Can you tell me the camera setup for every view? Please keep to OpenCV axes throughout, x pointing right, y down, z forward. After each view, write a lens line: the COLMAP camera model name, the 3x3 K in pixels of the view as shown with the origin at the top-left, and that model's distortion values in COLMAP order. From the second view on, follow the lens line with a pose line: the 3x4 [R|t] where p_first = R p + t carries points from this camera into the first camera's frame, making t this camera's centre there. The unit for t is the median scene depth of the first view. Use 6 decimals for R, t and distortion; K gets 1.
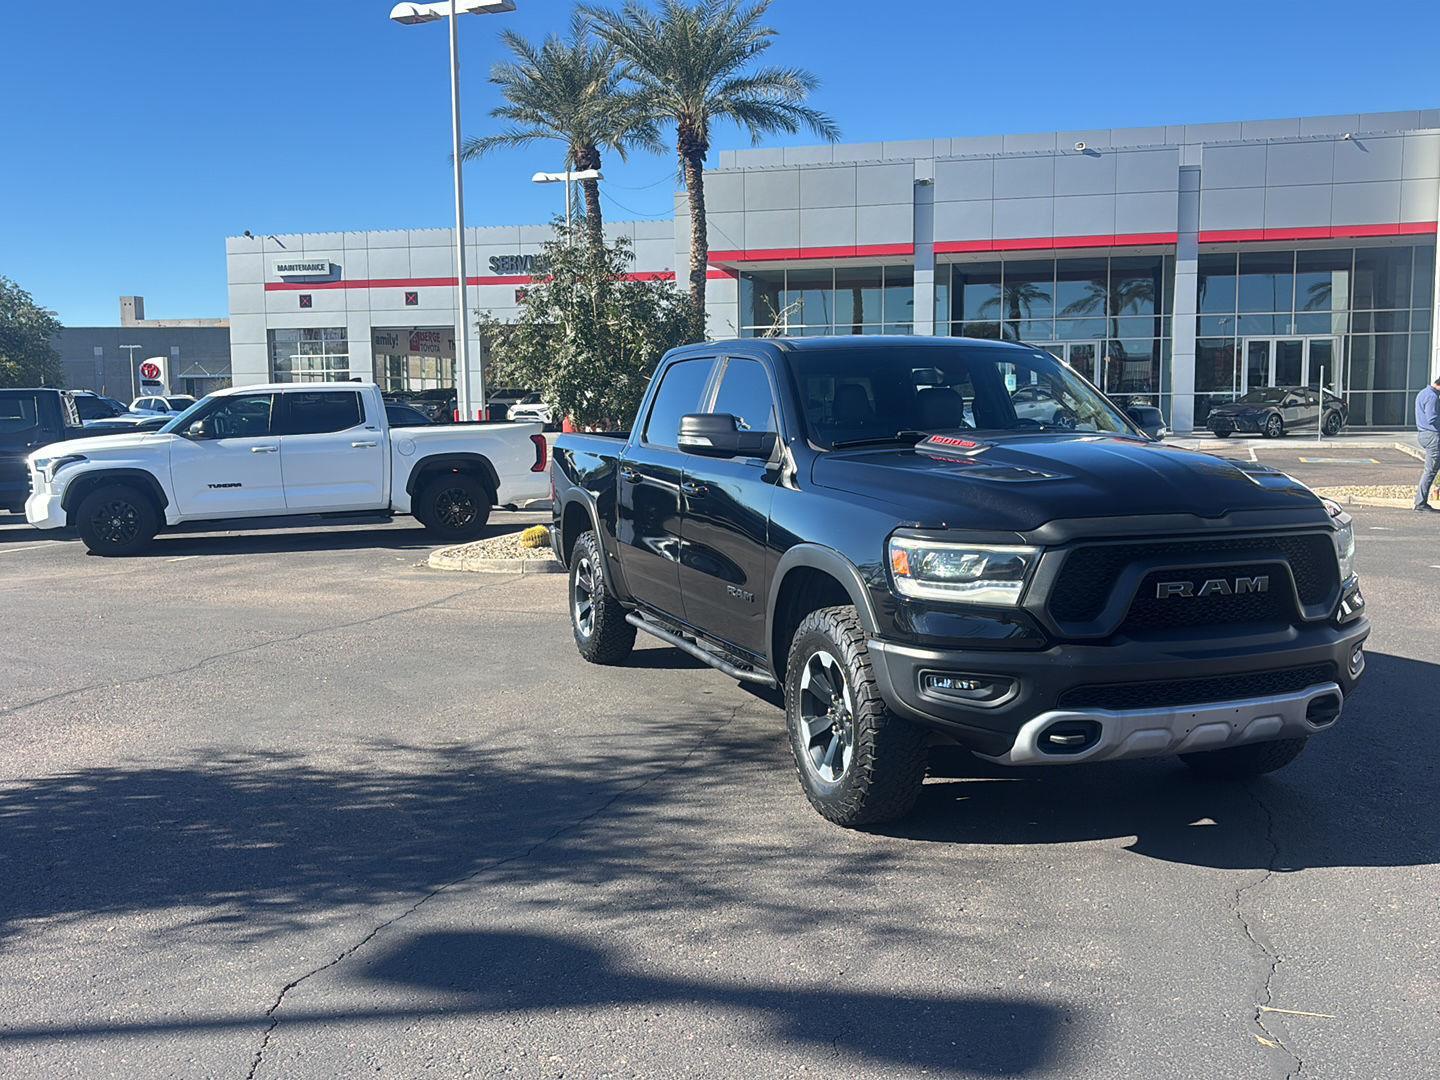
lens RADIAL K [[1355.2, 0, 739.7], [0, 1355.2, 536.1], [0, 0, 1]] dist [0.013428, 0.000000]
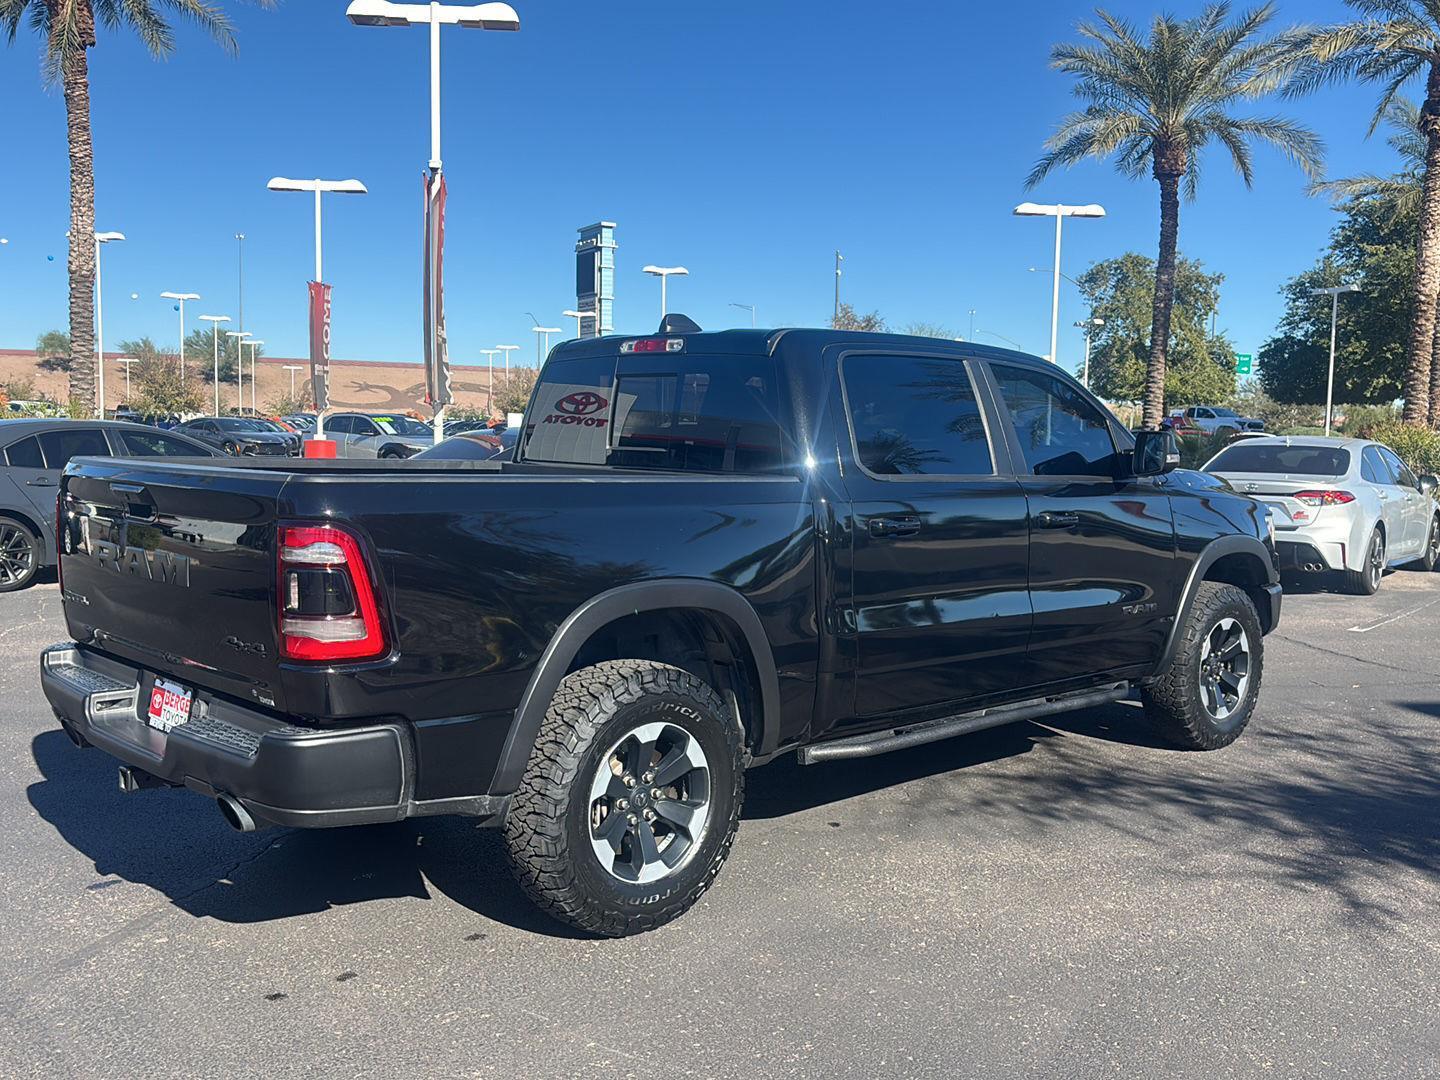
lens RADIAL K [[1355.2, 0, 733.0], [0, 1355.2, 572.1], [0, 0, 1]] dist [0.013428, 0.000000]
pose [[-0.384800, -0.090272, 0.918575, -0.759128], [0.070390, 0.989438, 0.126723, -0.127869], [-0.920312, 0.113421, -0.374382, 1.548015]]
